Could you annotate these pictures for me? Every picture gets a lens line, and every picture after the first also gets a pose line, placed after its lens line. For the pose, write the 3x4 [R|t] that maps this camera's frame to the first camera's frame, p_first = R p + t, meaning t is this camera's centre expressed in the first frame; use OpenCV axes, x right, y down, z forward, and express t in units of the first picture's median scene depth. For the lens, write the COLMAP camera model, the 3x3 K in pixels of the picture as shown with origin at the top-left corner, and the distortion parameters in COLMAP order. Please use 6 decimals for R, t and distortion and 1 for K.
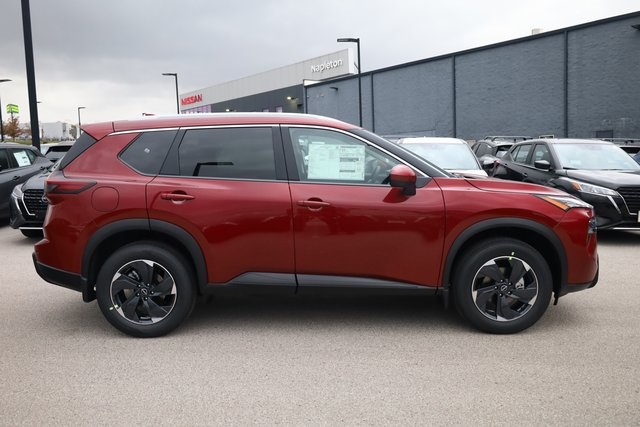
lens RADIAL K [[579.2, 0, 320.0], [0, 579.2, 213.5], [0, 0, 1]] dist [-0.005040, -0.002479]
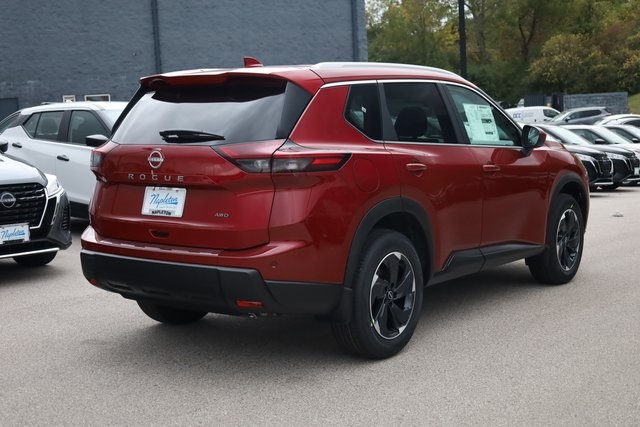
lens RADIAL K [[982.8, 0, 320.0], [0, 982.8, 213.5], [0, 0, 1]] dist [0.018149, 0.117632]
pose [[0.548148, -0.079195, 0.832624, -1.416055], [0.102948, 0.994326, 0.026800, -0.015036], [-0.830022, 0.071026, 0.553190, 0.357137]]
